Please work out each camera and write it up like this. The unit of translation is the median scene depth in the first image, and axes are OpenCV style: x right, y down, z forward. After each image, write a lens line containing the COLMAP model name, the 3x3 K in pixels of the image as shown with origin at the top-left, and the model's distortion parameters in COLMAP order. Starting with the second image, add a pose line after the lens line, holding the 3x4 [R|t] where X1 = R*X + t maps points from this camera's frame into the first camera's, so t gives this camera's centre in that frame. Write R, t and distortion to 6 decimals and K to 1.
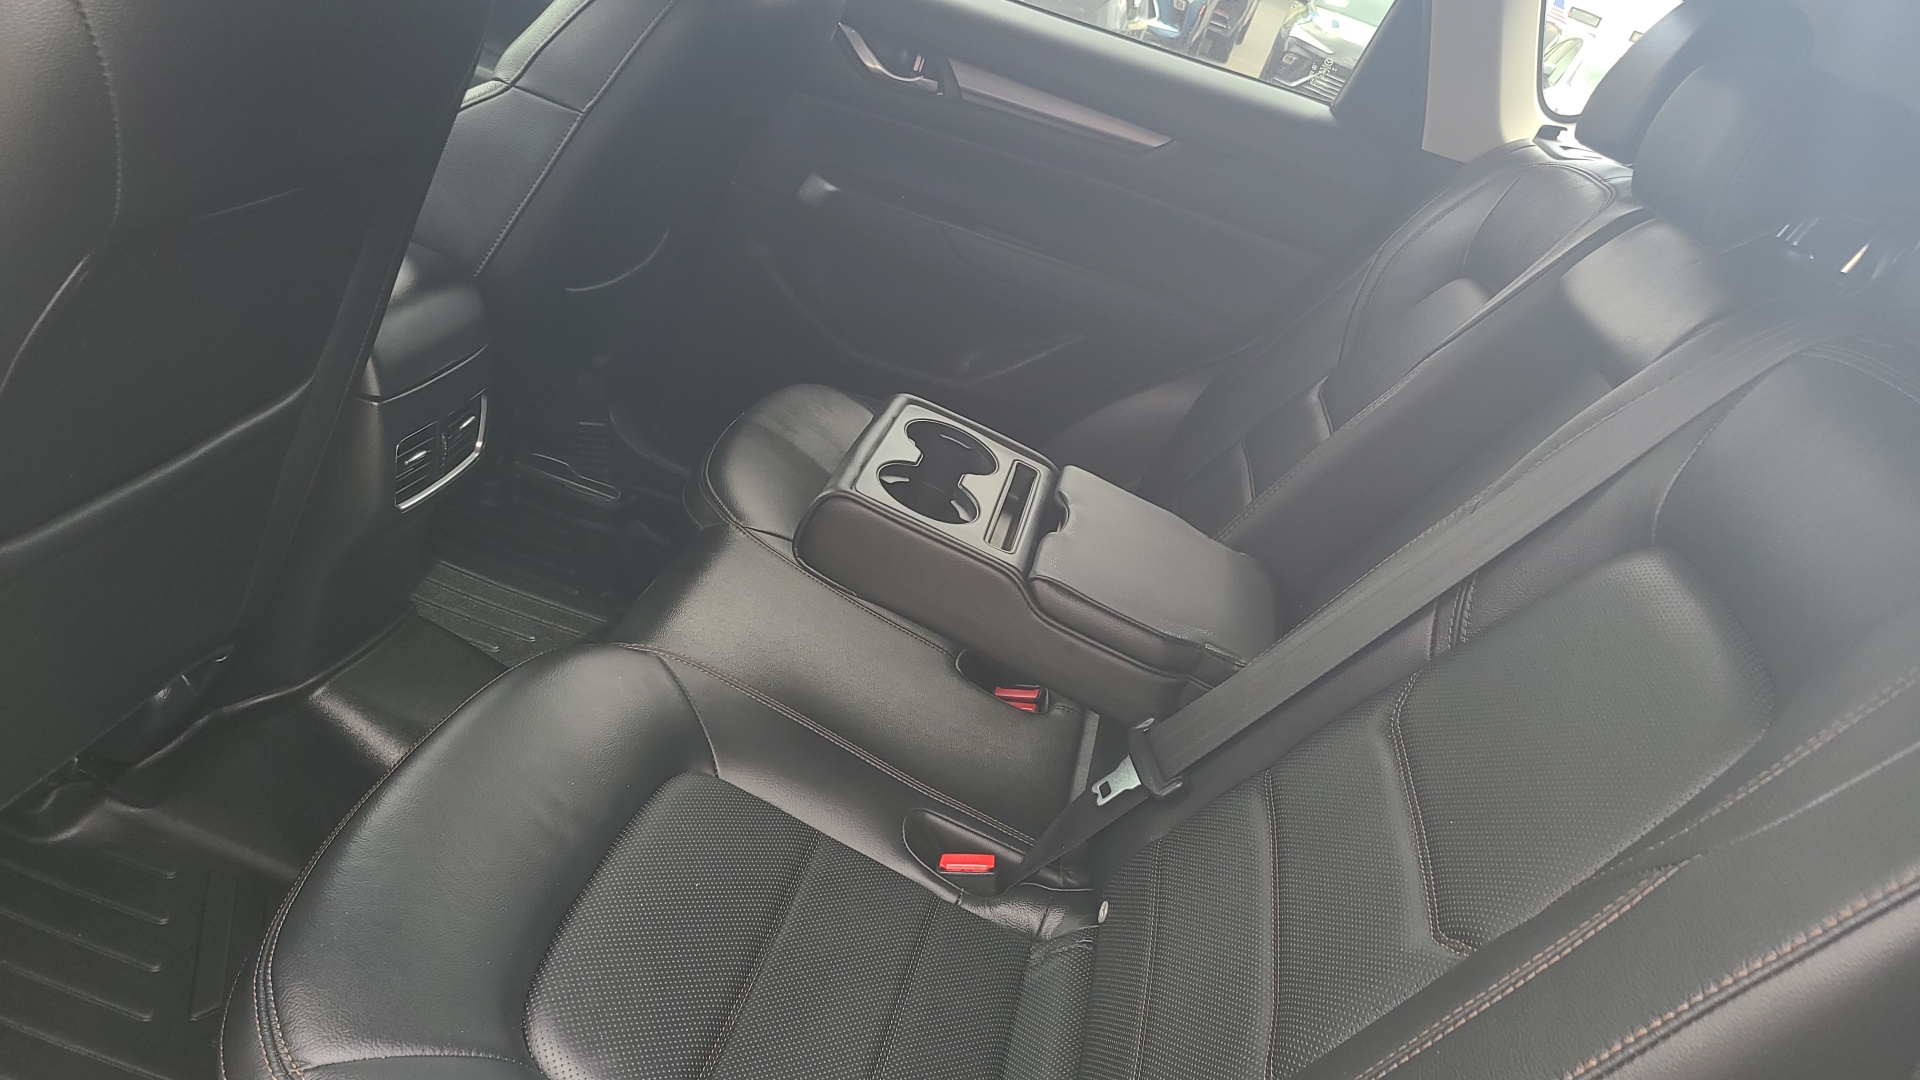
lens RADIAL K [[1447.0, 0, 971.0], [0, 1447.0, 540.6], [0, 0, 1]] dist [0.047769, -0.027682]
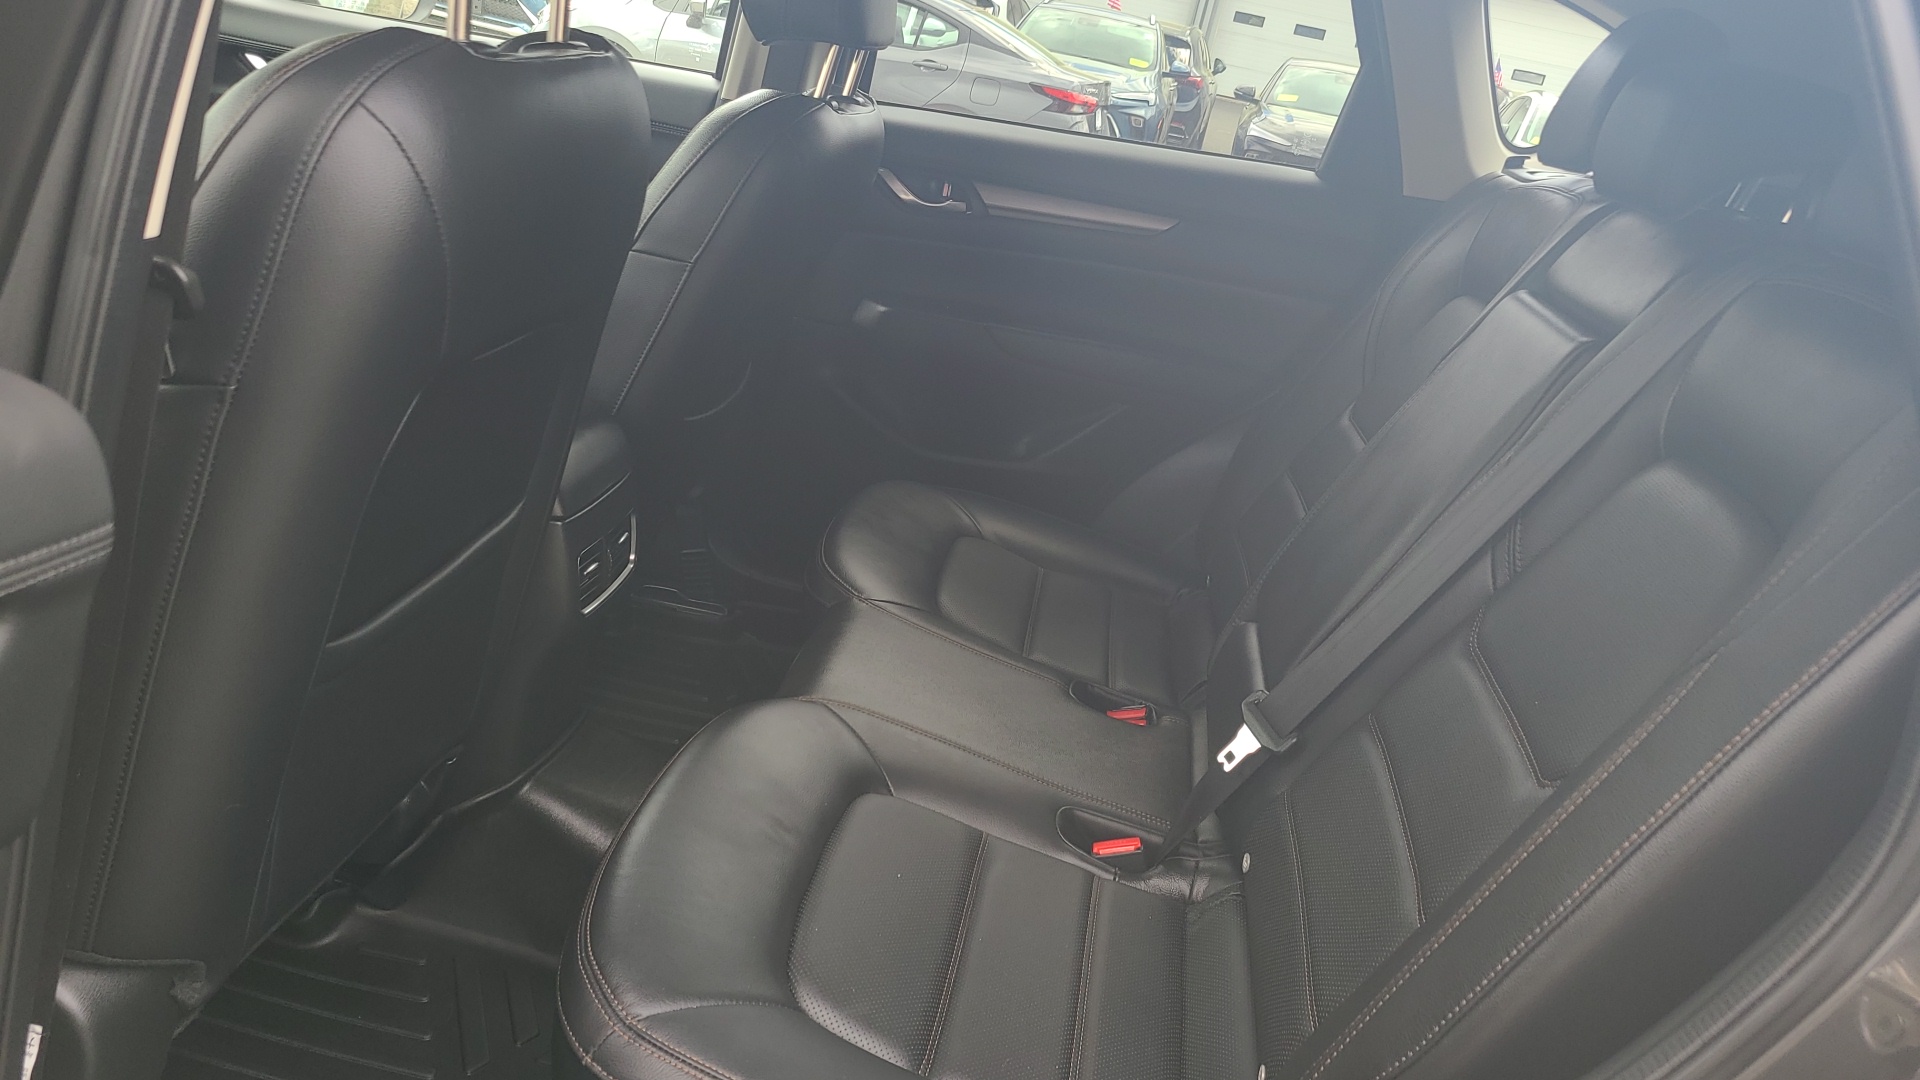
lens RADIAL K [[1447.0, 0, 955.1], [0, 1447.0, 540.9], [0, 0, 1]] dist [0.047769, -0.027682]
pose [[0.989359, -0.143778, -0.022263, -0.060544], [0.141113, 0.985541, -0.093787, 0.066933], [0.035426, 0.089647, 0.995343, -0.138291]]
